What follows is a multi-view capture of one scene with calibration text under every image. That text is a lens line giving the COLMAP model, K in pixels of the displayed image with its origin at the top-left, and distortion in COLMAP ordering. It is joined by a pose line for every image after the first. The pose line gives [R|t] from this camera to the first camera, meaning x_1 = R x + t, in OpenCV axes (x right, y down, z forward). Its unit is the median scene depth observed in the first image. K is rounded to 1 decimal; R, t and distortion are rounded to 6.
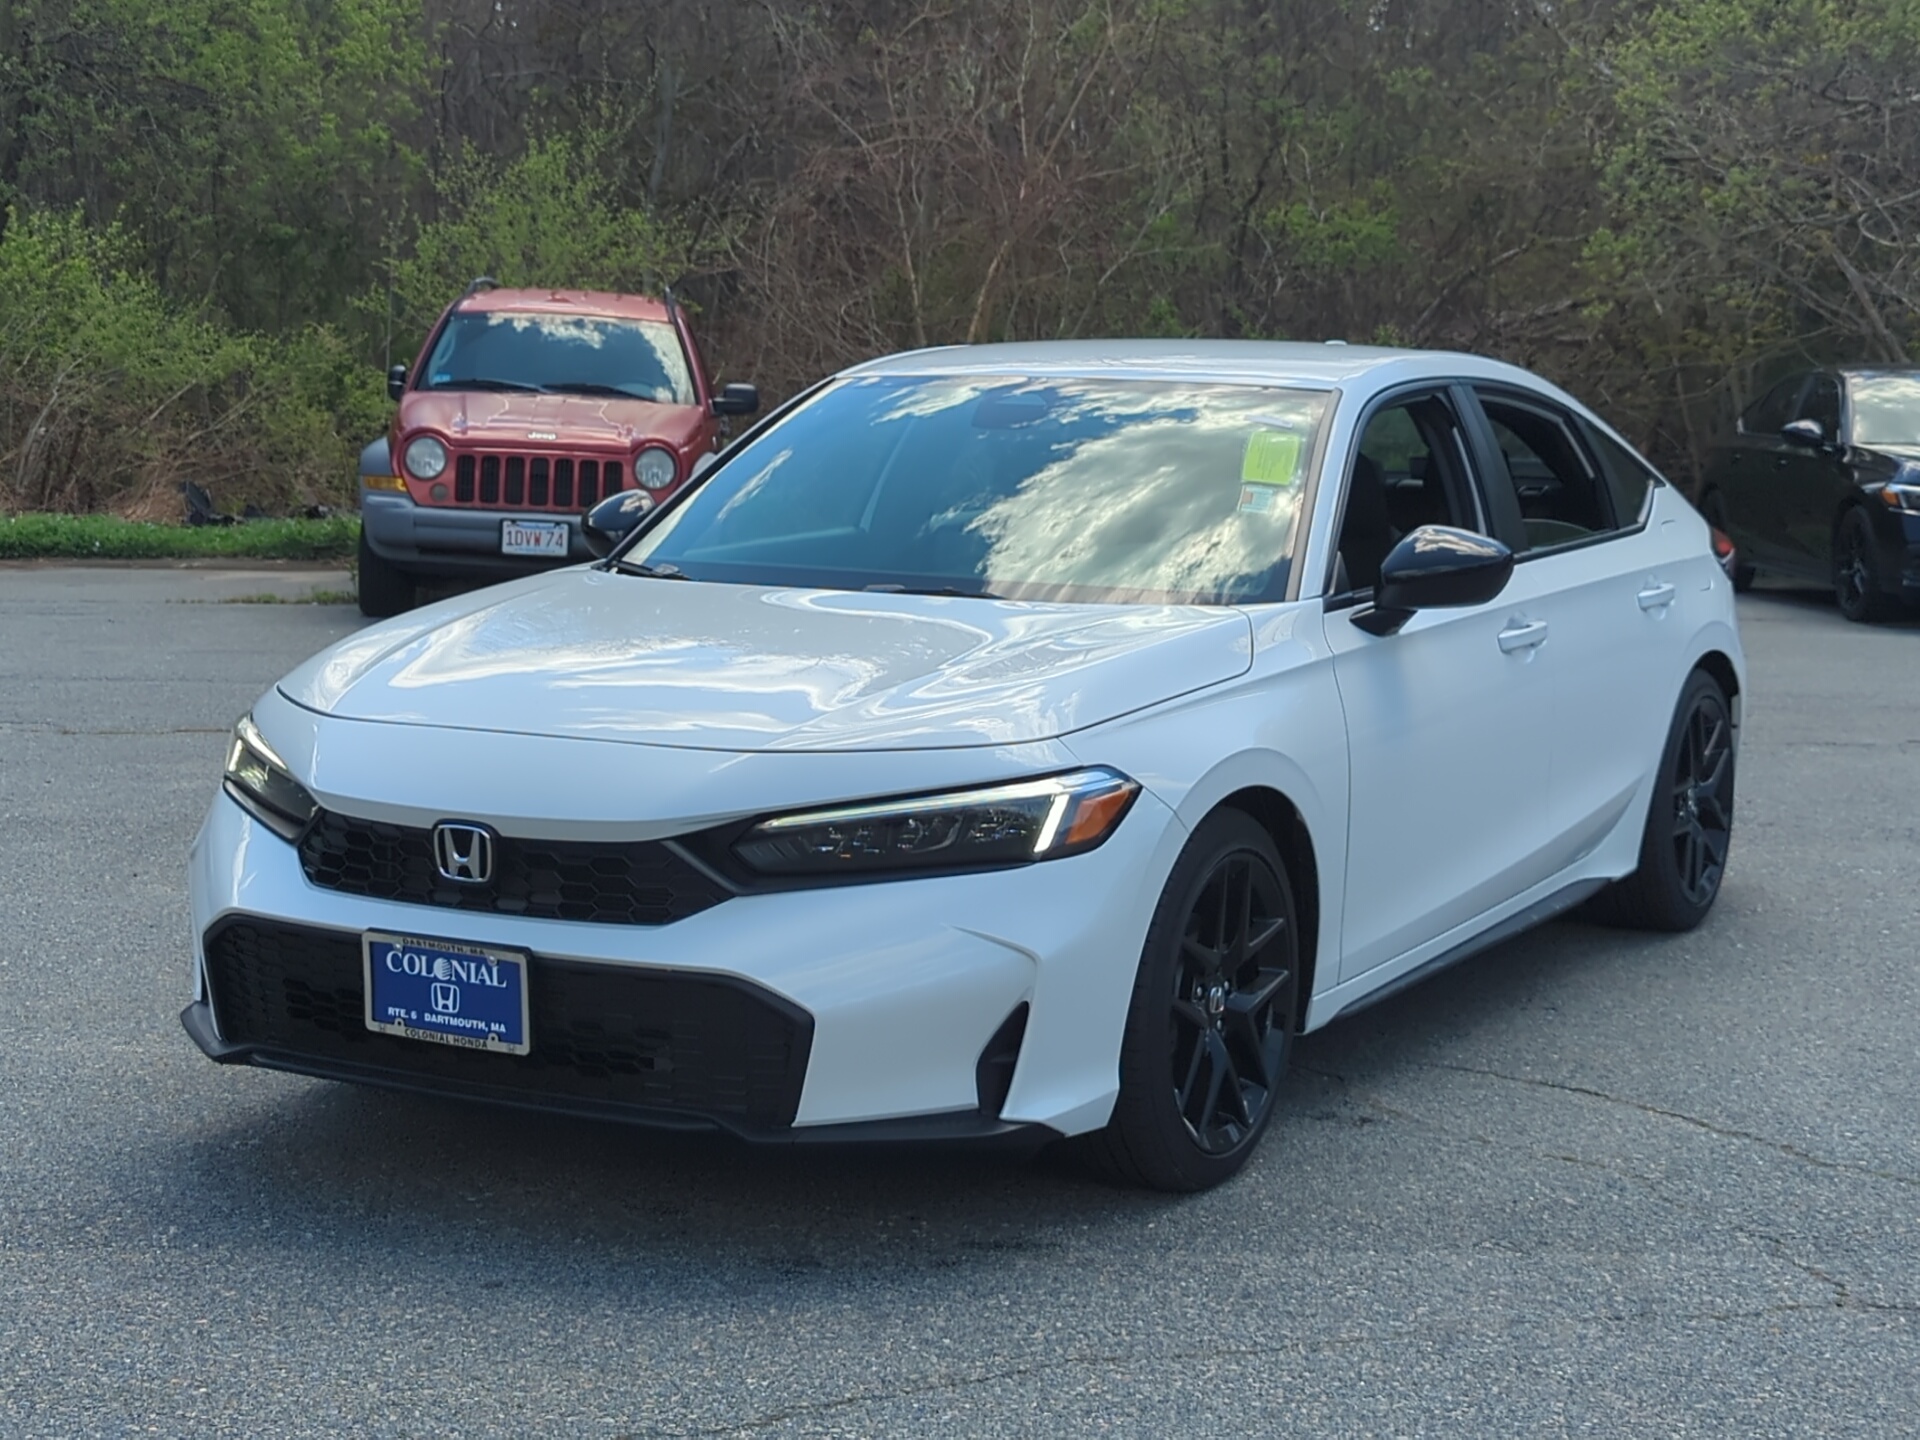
lens RADIAL K [[3313.5, 0, 960.1], [0, 3313.5, 716.8], [0, 0, 1]] dist [0.086115, 0.000000]
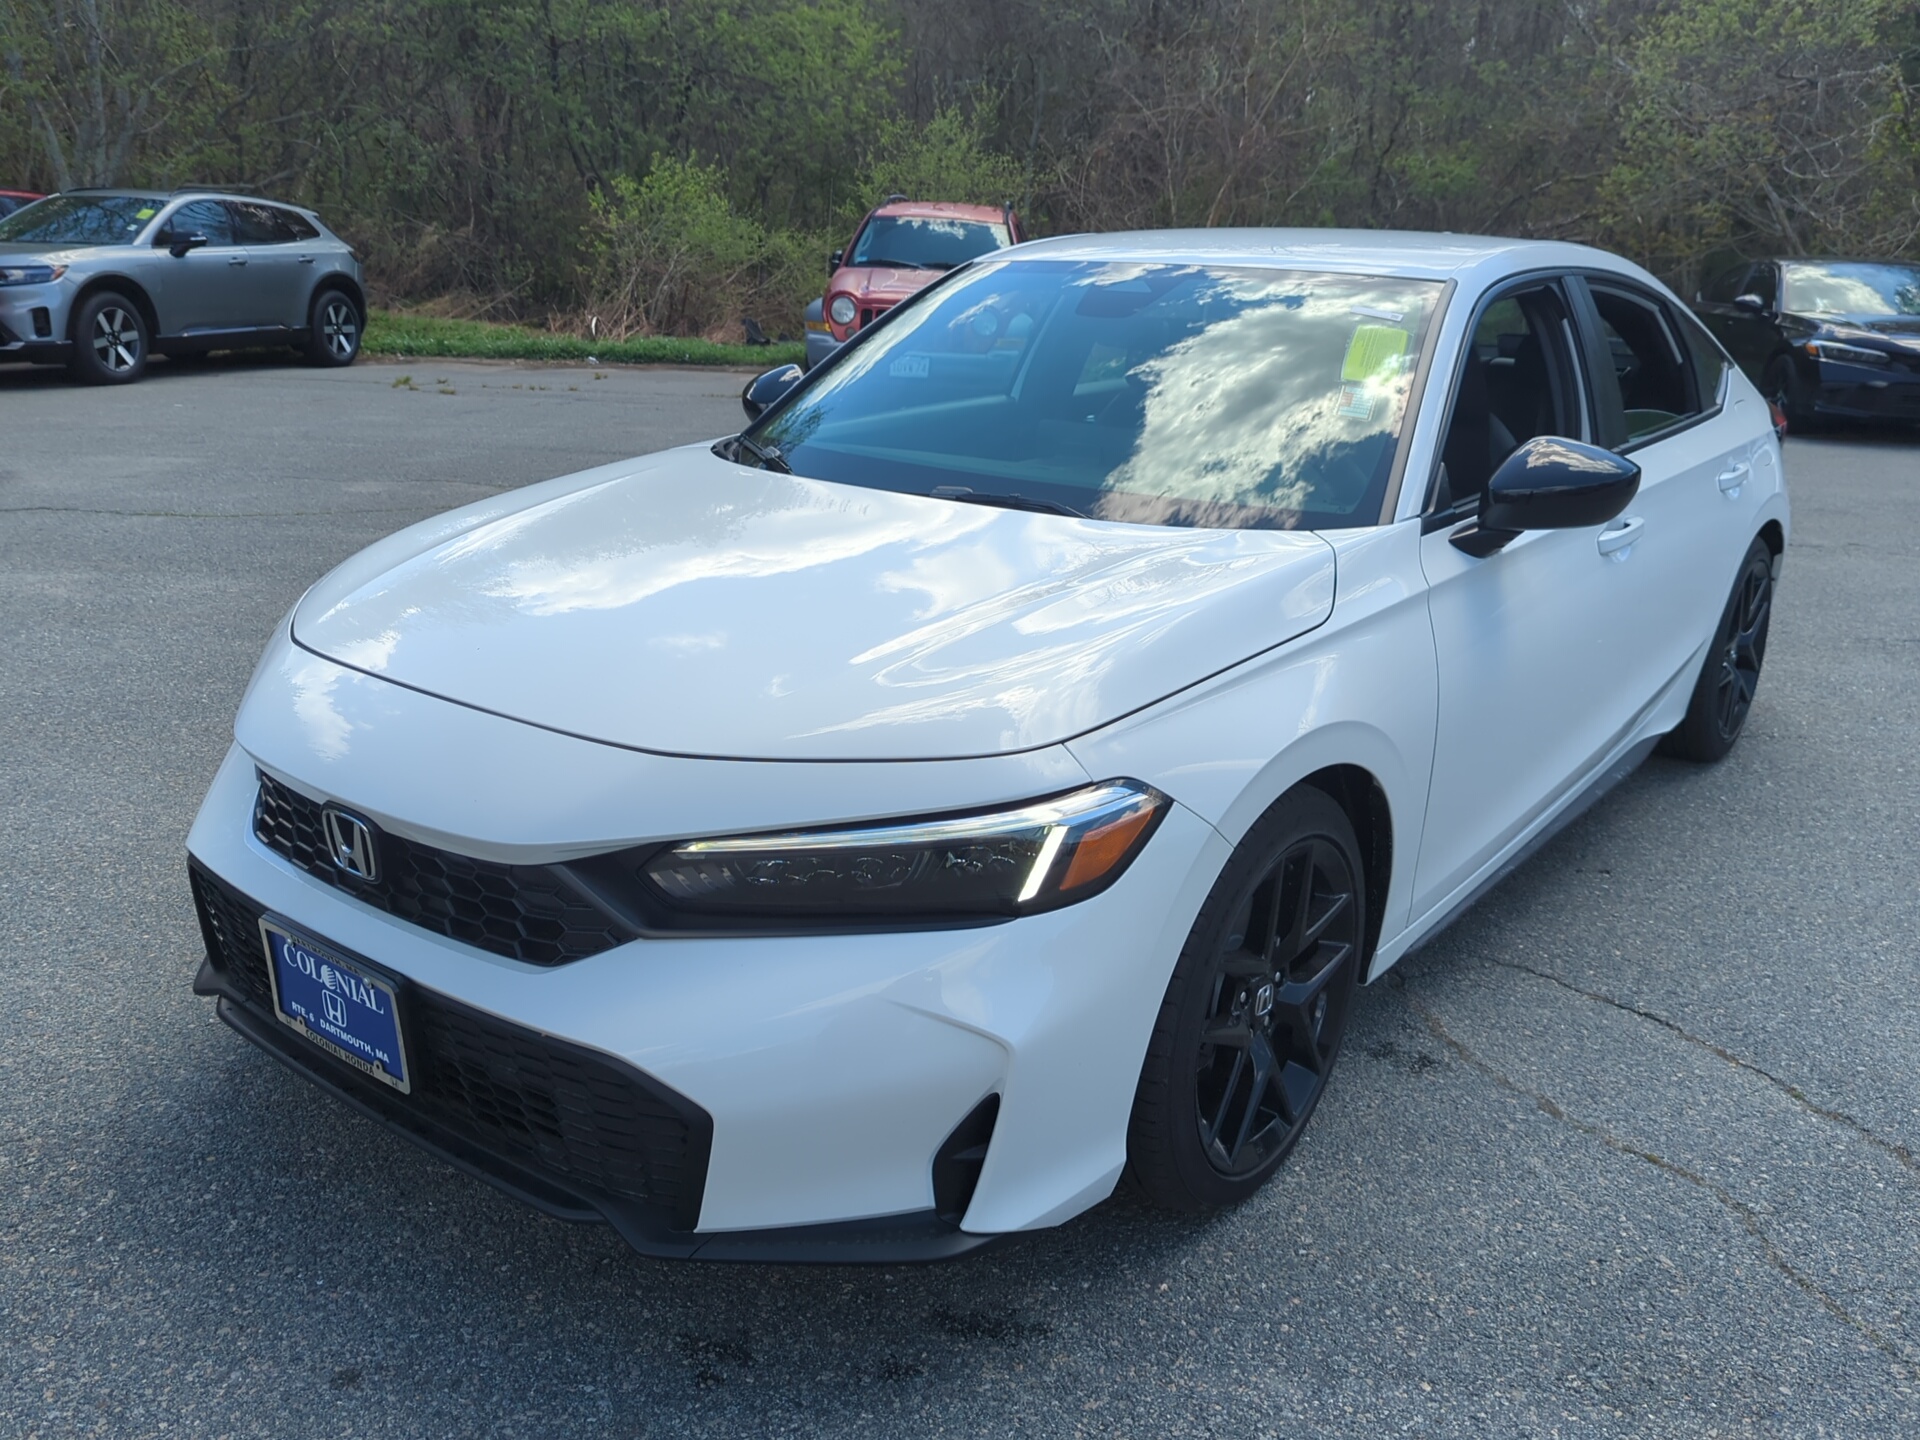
lens RADIAL K [[1574.8, 0, 980.4], [0, 1574.8, 714.9], [0, 0, 1]] dist [0.042410, -0.025473]
pose [[0.988479, 0.052000, -0.142142, 0.043481], [-0.025872, 0.983357, 0.179830, -0.046240], [0.149128, -0.174081, 0.973374, 0.440026]]
